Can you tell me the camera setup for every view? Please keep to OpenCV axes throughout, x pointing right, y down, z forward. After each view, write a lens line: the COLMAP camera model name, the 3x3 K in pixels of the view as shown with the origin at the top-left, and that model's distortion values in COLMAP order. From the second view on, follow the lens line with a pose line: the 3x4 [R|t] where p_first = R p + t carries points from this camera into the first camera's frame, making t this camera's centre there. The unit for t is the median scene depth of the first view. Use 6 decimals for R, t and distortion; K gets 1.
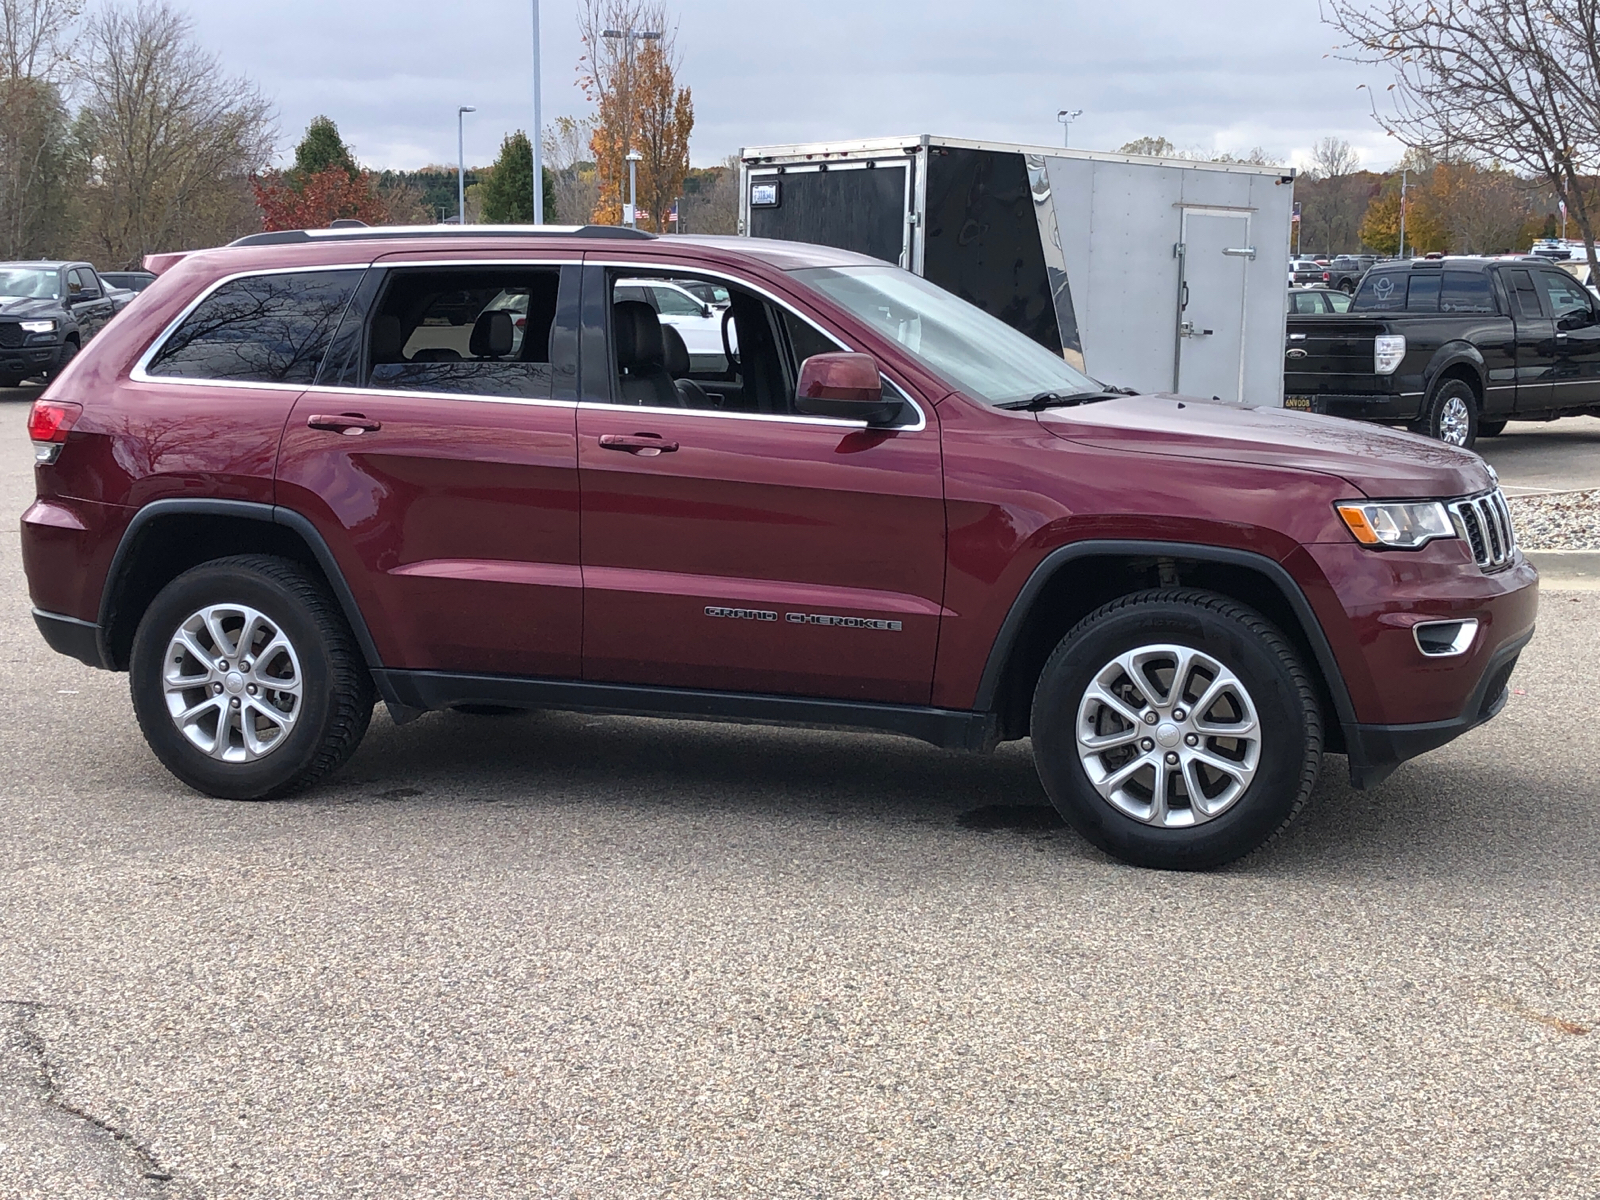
lens RADIAL K [[2386.5, 0, 789.7], [0, 2386.5, 563.4], [0, 0, 1]] dist [0.217955, -0.856700]
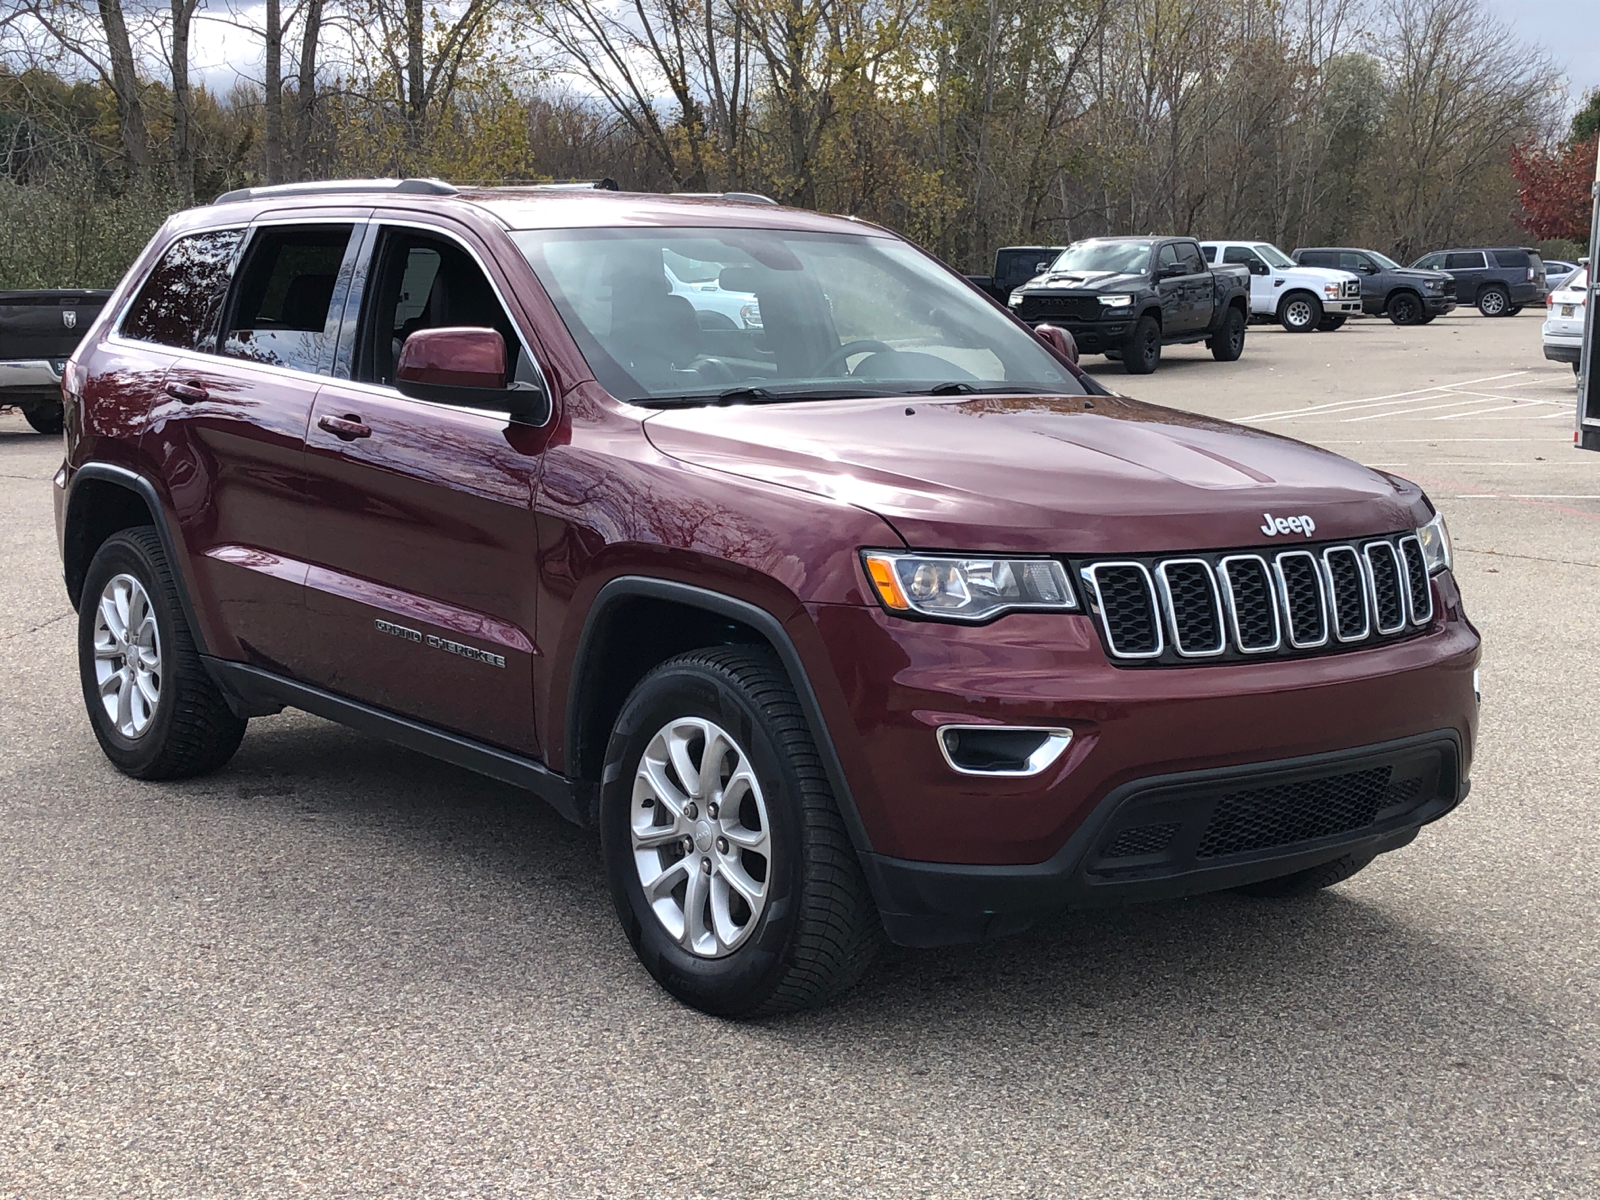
lens RADIAL K [[2386.5, 0, 789.7], [0, 2386.5, 563.4], [0, 0, 1]] dist [0.217955, -0.856700]
pose [[0.849436, 0.075407, -0.522276, 0.503075], [-0.070477, 0.997082, 0.029335, -0.034994], [0.522964, 0.011890, 0.852272, 0.313774]]
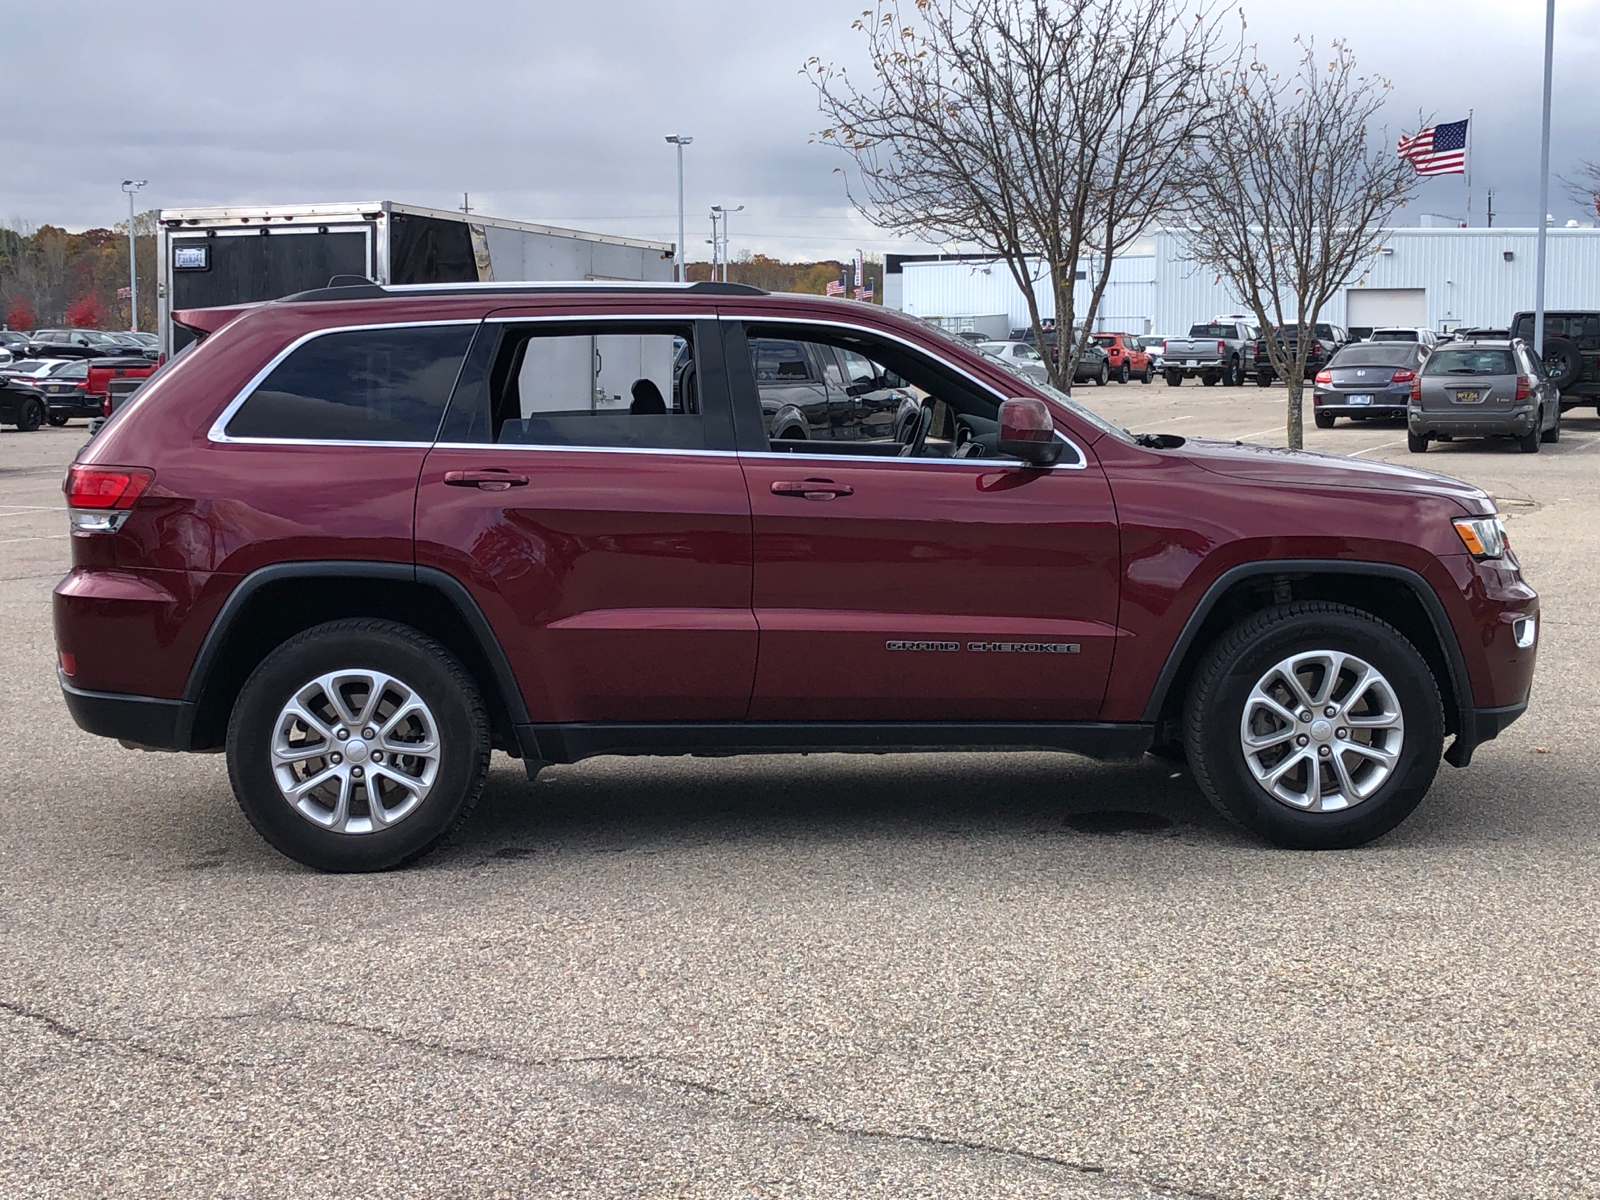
lens RADIAL K [[2386.5, 0, 789.7], [0, 2386.5, 563.4], [0, 0, 1]] dist [0.217955, -0.856700]
pose [[0.919093, -0.038407, 0.392164, -0.450581], [0.050511, 0.998511, -0.020590, 0.003086], [-0.390789, 0.038733, 0.919665, 0.043301]]
